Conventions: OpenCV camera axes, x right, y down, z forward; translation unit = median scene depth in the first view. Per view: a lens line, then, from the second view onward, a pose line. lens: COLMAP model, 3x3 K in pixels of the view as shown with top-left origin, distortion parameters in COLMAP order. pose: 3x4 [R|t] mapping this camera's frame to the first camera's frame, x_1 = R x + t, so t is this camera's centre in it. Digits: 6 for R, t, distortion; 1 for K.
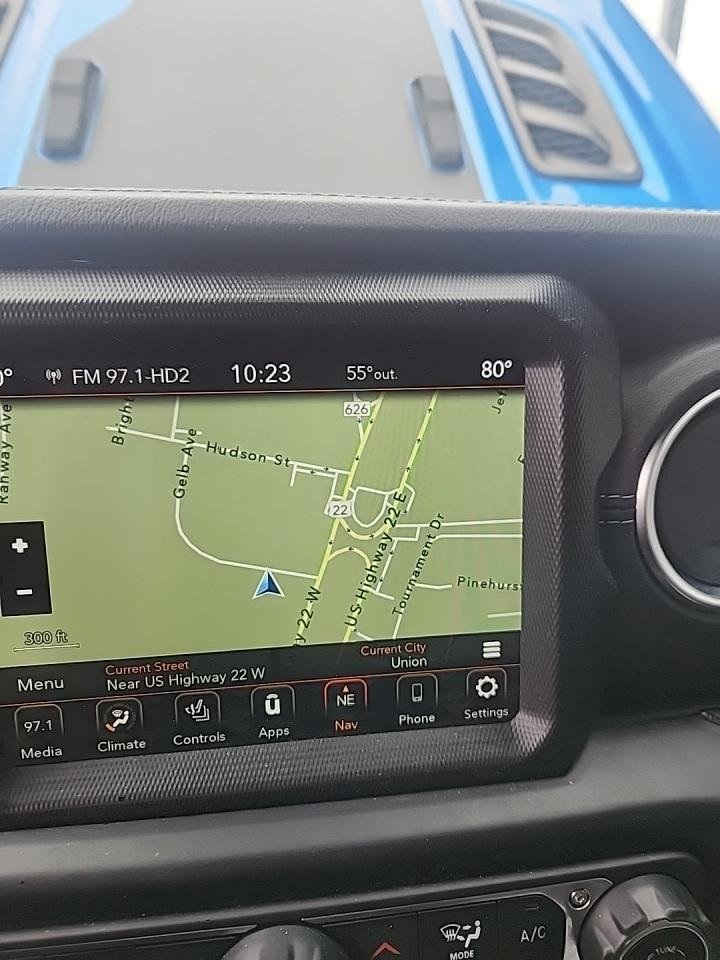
lens RADIAL K [[677.6, 0, 360.0], [0, 677.6, 480.0], [0, 0, 1]] dist [0.034182, -0.080739]
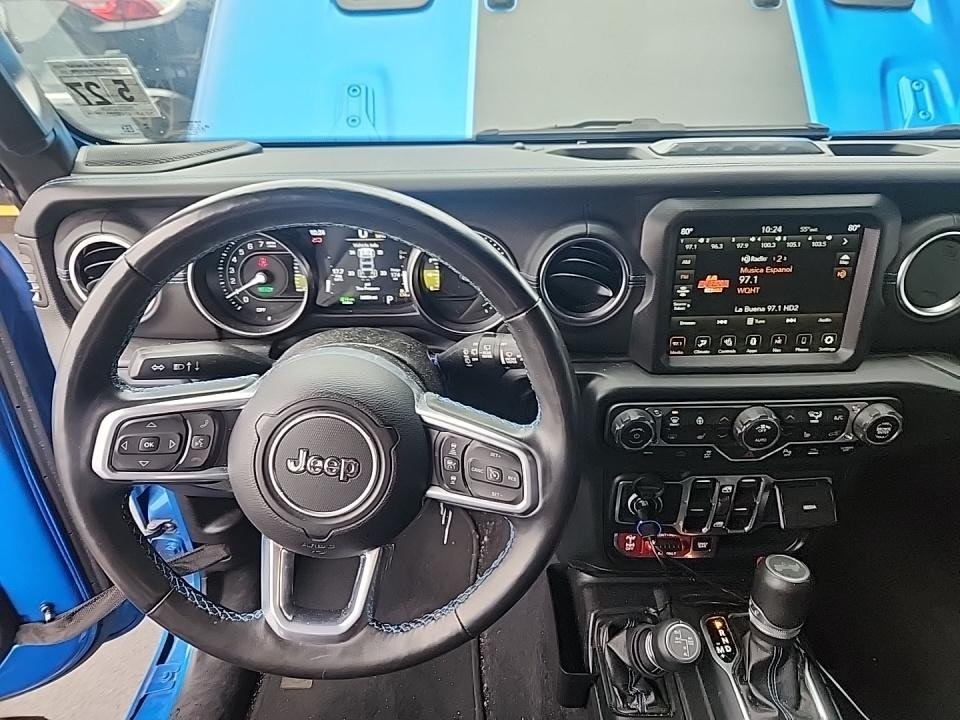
lens RADIAL K [[647.6, 0, 487.4], [0, 647.6, 360.4], [0, 0, 1]] dist [0.070053, -0.068235]
pose [[0.994605, 0.048795, -0.091540, -1.011980], [-0.024974, 0.969139, 0.245245, -0.256002], [0.100682, -0.241636, 0.965130, -1.871564]]
